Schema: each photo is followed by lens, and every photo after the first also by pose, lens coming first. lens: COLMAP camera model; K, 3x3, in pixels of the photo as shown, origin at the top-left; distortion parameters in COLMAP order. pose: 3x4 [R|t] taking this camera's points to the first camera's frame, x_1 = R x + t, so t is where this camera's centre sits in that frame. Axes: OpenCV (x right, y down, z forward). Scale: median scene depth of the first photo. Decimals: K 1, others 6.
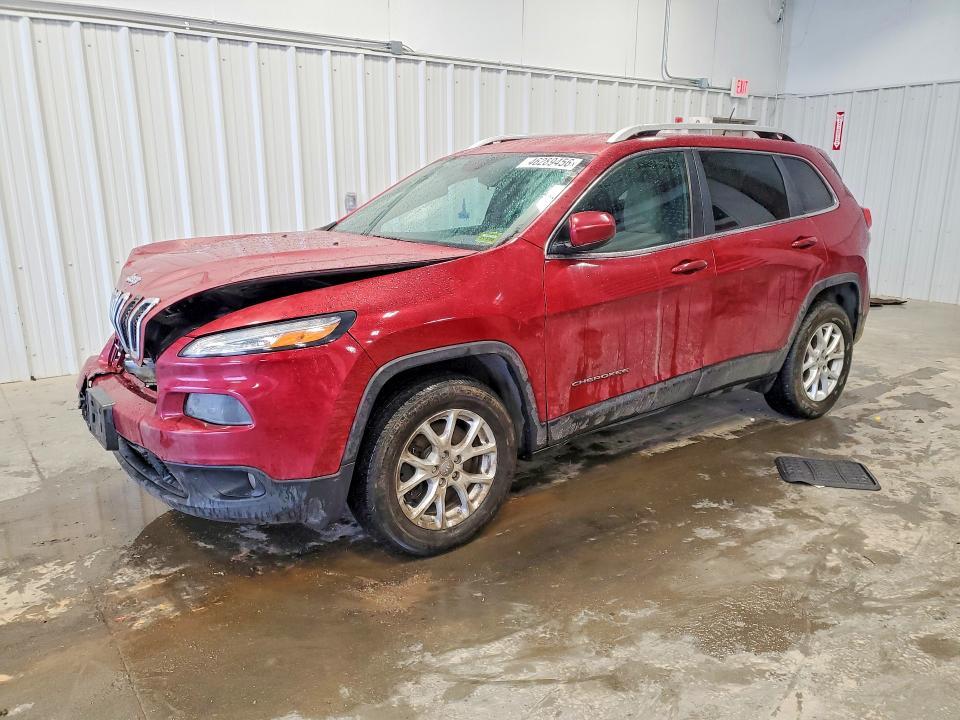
lens RADIAL K [[744.1, 0, 479.9], [0, 744.1, 377.1], [0, 0, 1]] dist [0.012411, -0.000496]
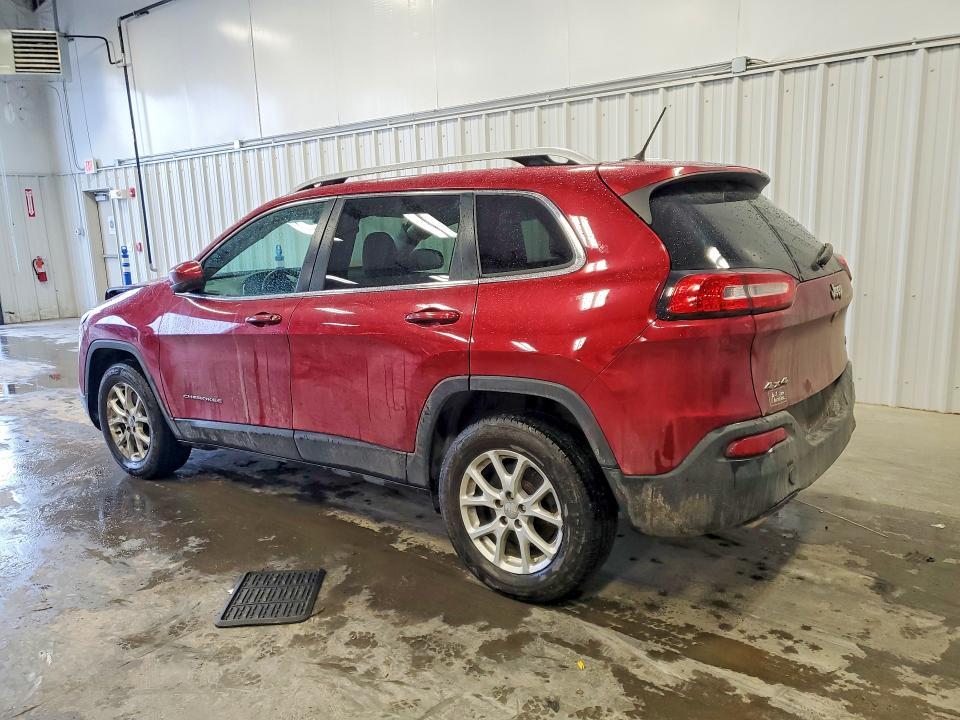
lens RADIAL K [[754.1, 0, 493.9], [0, 754.1, 362.1], [0, 0, 1]] dist [0.028173, -0.005576]
pose [[0.265646, 0.166173, -0.949641, 1.115701], [-0.210969, 0.971178, 0.110926, -0.225855], [0.940704, 0.170878, 0.293047, 0.838705]]
